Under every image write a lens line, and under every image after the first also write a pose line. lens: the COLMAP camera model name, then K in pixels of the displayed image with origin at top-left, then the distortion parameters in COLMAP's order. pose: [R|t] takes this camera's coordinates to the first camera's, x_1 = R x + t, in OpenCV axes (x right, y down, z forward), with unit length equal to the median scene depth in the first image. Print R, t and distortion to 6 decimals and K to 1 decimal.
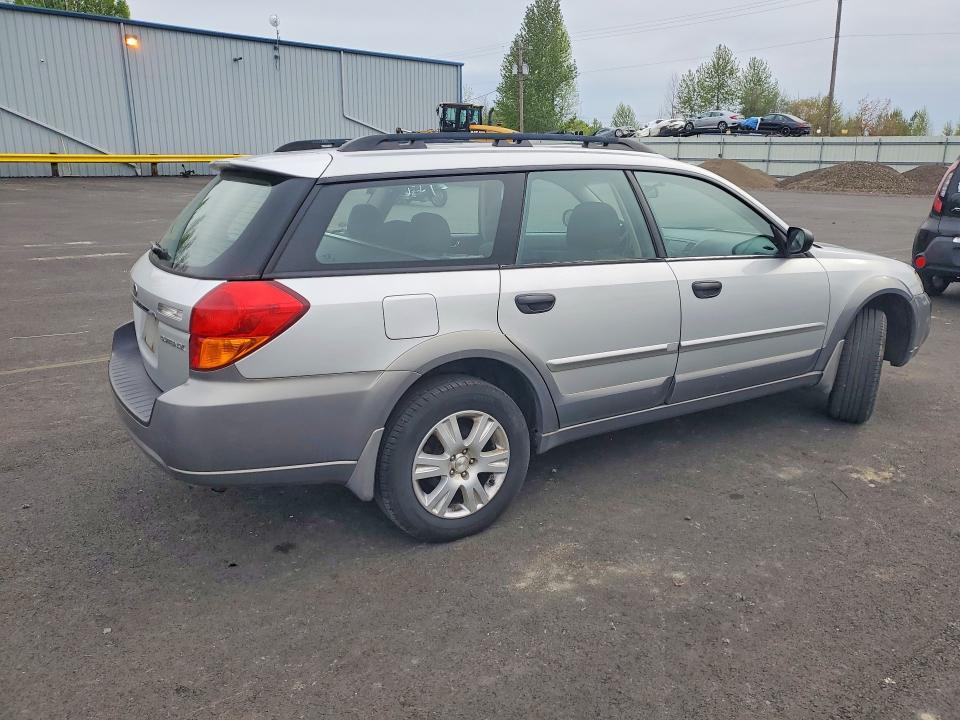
lens RADIAL K [[738.4, 0, 482.2], [0, 738.4, 361.8], [0, 0, 1]] dist [0.022503, -0.013021]
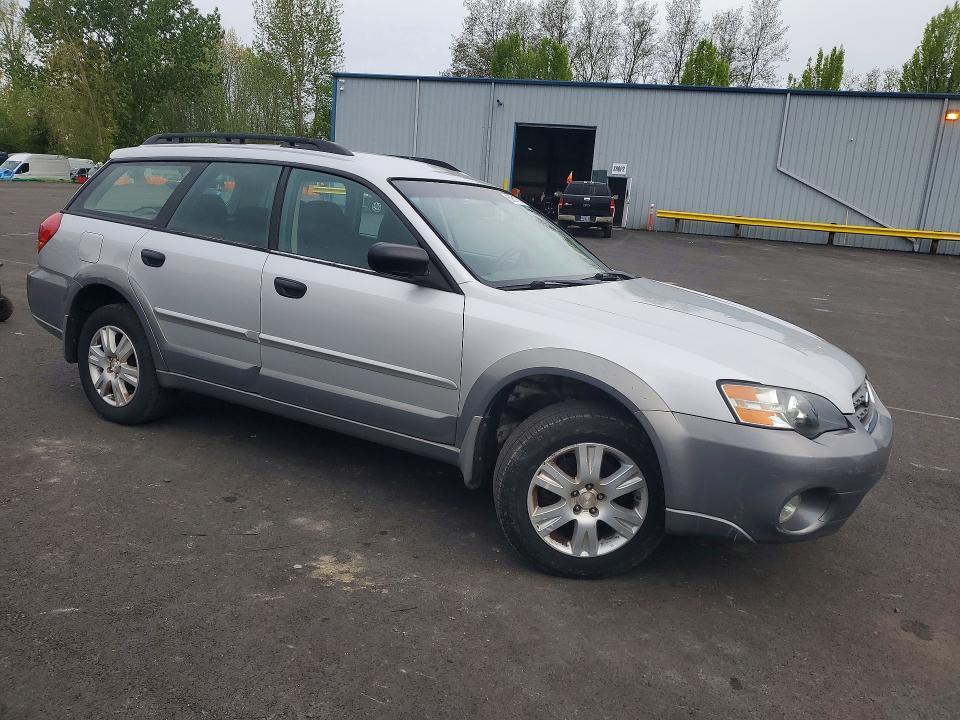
lens RADIAL K [[738.4, 0, 480.0], [0, 738.4, 358.7], [0, 0, 1]] dist [0.022503, -0.013021]
pose [[0.467211, 0.215555, -0.857467, 1.172768], [-0.306249, 0.949243, 0.071759, -0.144399], [0.829413, 0.229072, 0.509510, 0.684548]]
